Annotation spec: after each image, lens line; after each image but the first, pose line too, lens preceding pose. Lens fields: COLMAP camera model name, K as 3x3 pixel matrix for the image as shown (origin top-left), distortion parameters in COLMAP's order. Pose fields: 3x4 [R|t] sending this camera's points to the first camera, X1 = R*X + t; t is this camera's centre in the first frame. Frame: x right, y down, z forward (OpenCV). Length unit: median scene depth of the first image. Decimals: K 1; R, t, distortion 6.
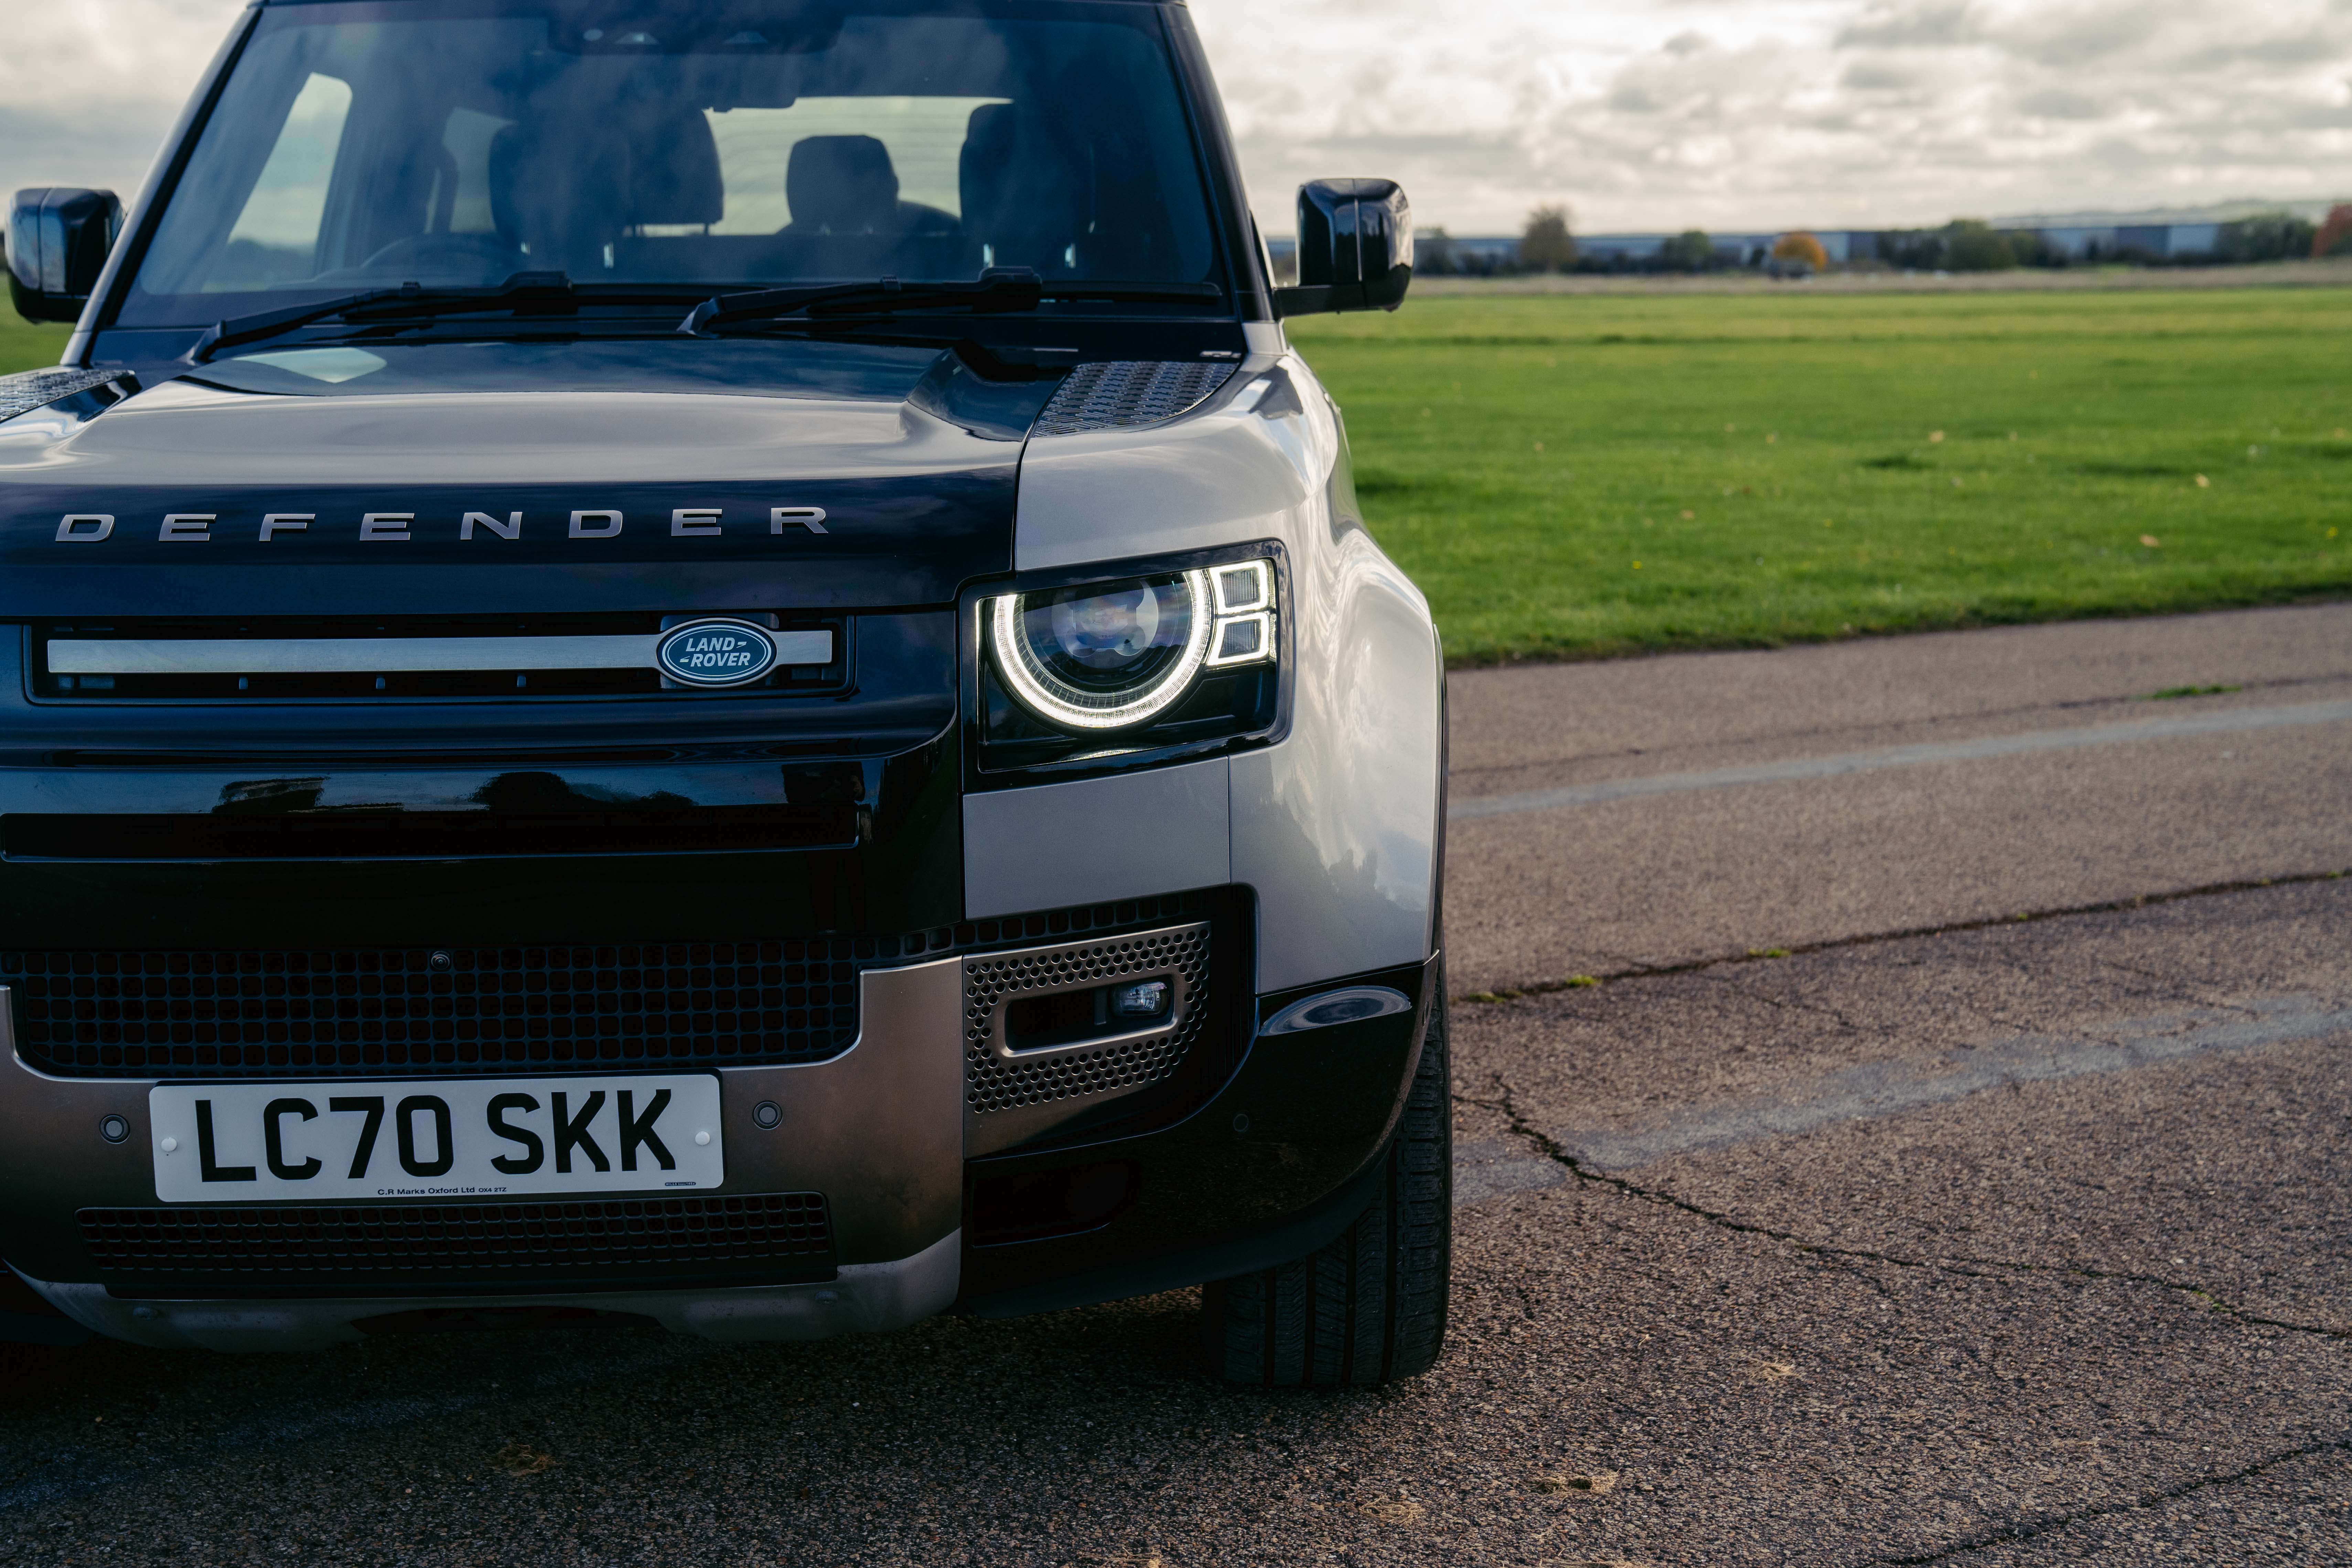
lens RADIAL K [[3076.6, 0, 1176.0], [0, 3076.6, 784.0], [0, 0, 1]] dist [0.093681, 0.345892]
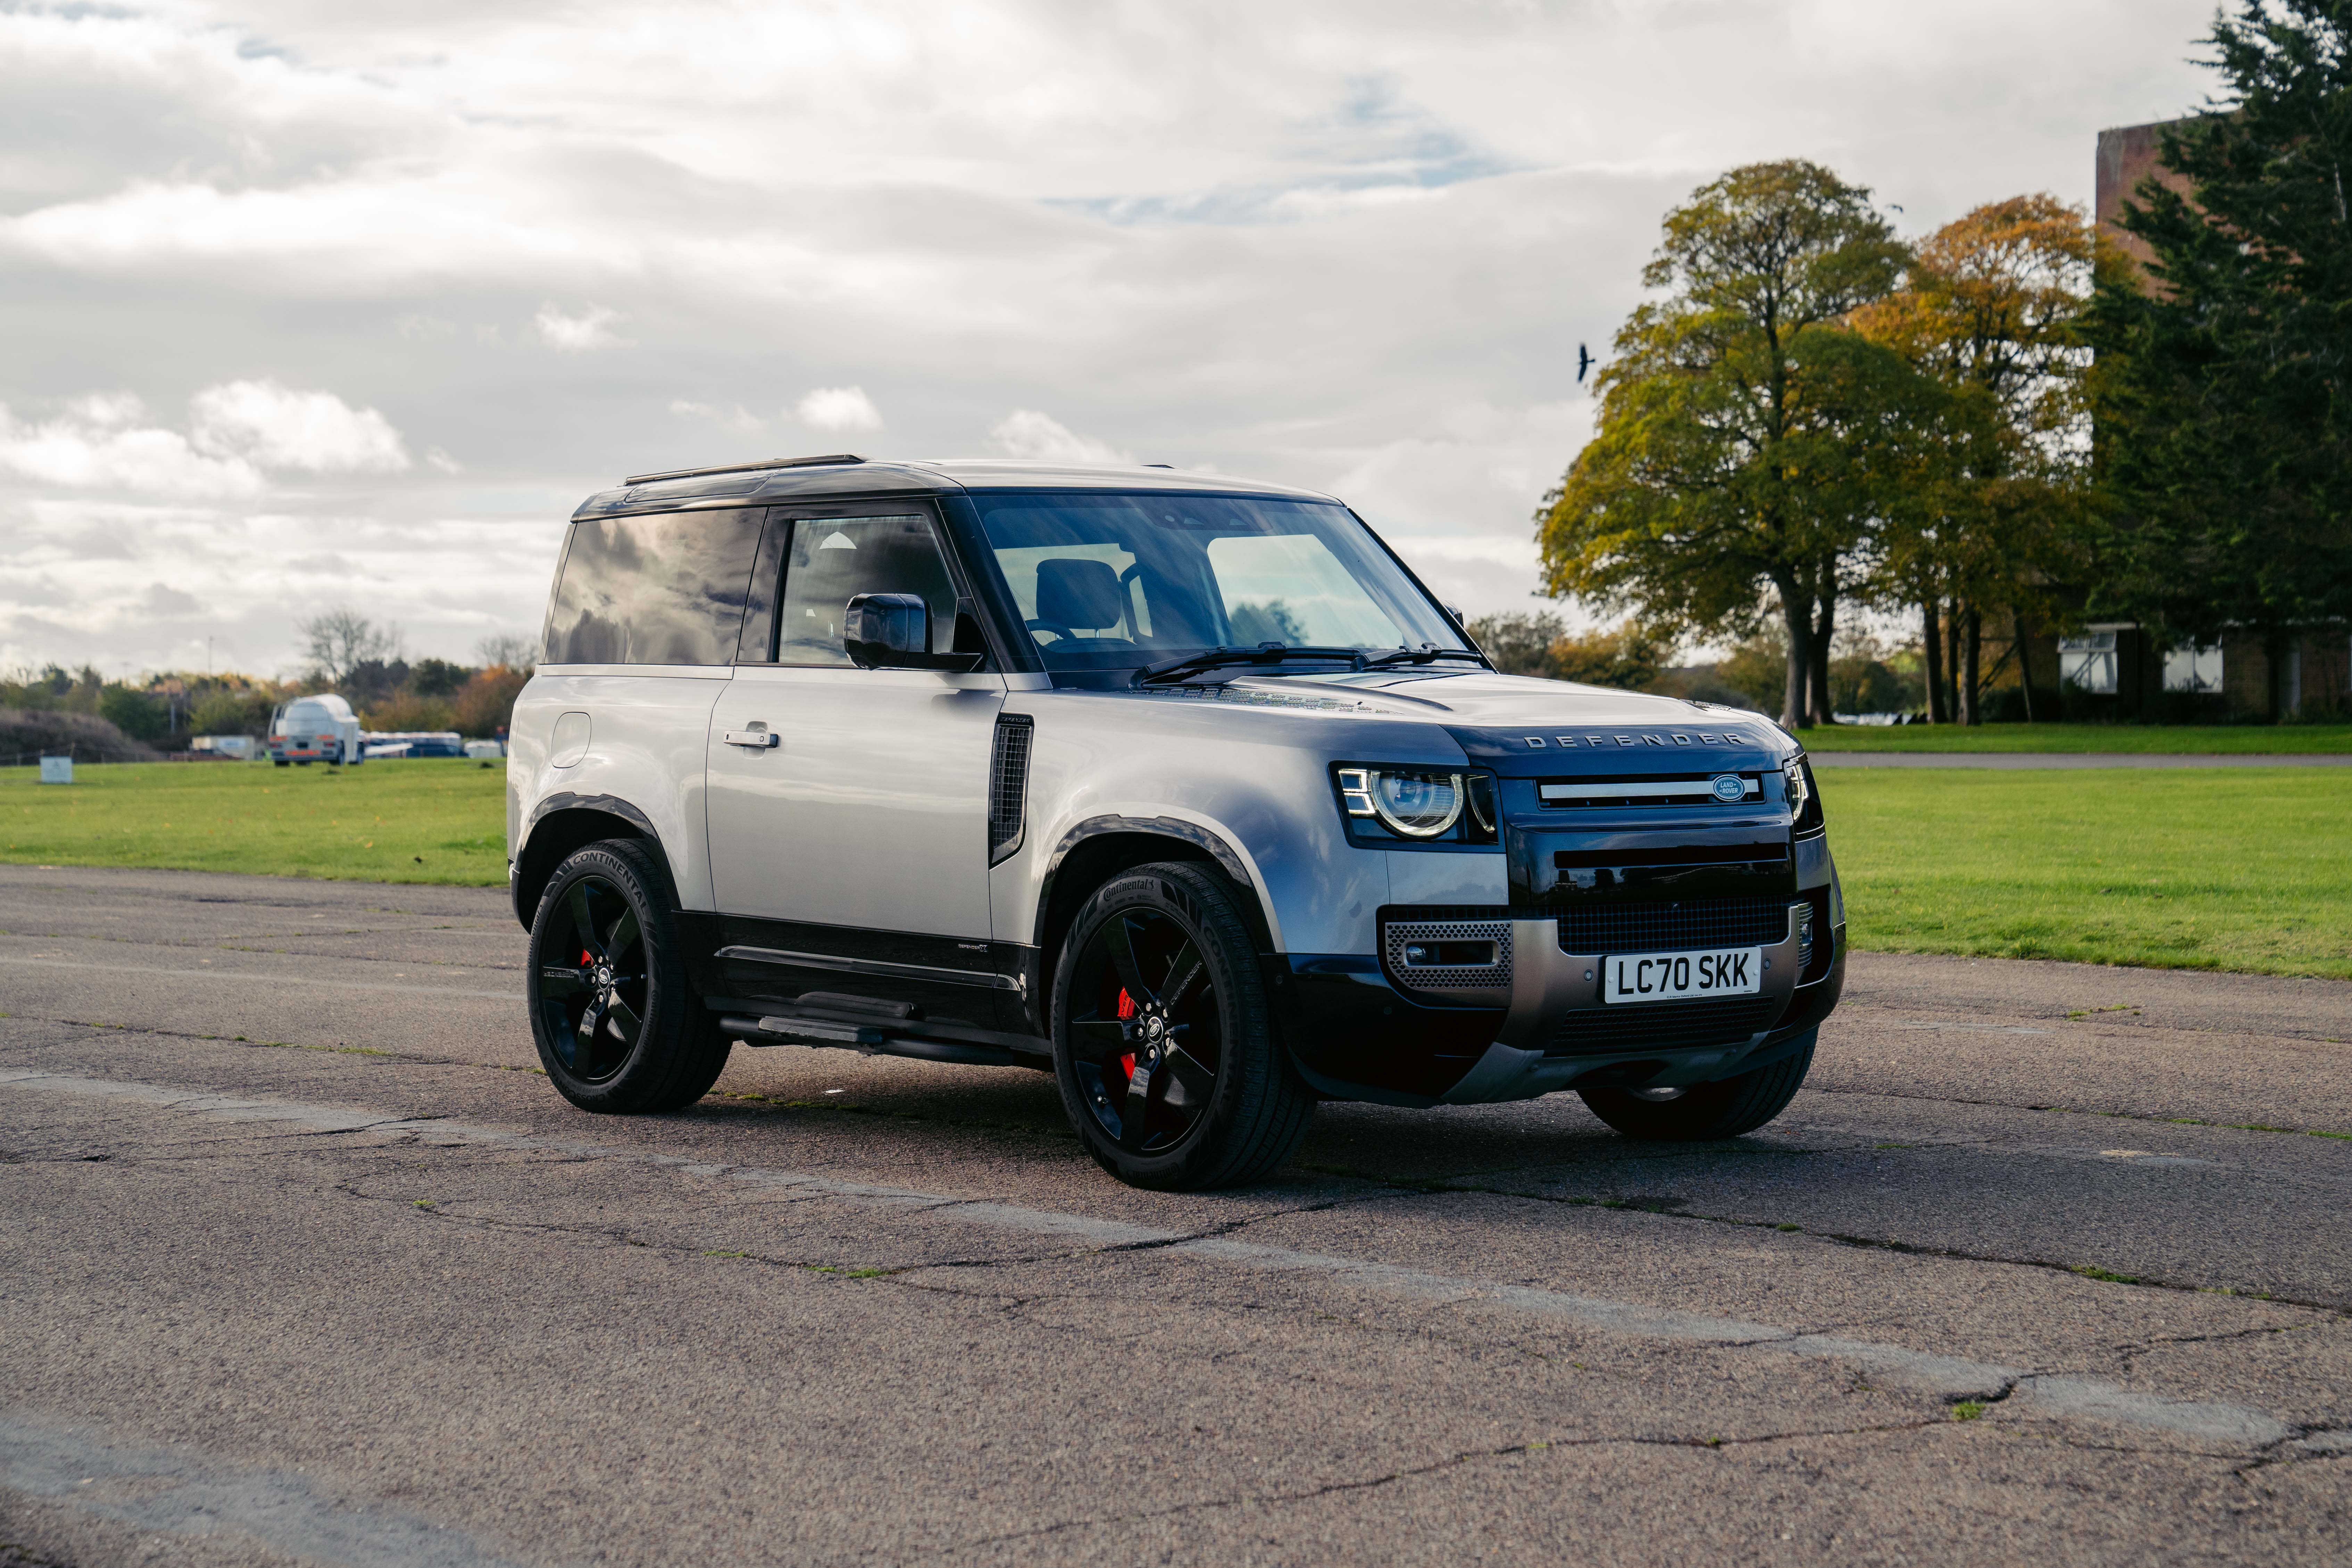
lens RADIAL K [[4200.9, 0, 1176.0], [0, 4200.9, 784.0], [0, 0, 1]] dist [0.277894, 0.337396]
pose [[0.779082, -0.005960, 0.626893, -2.541841], [0.091210, 0.990393, -0.103937, 0.260857], [-0.620251, 0.138154, 0.772141, -1.344724]]
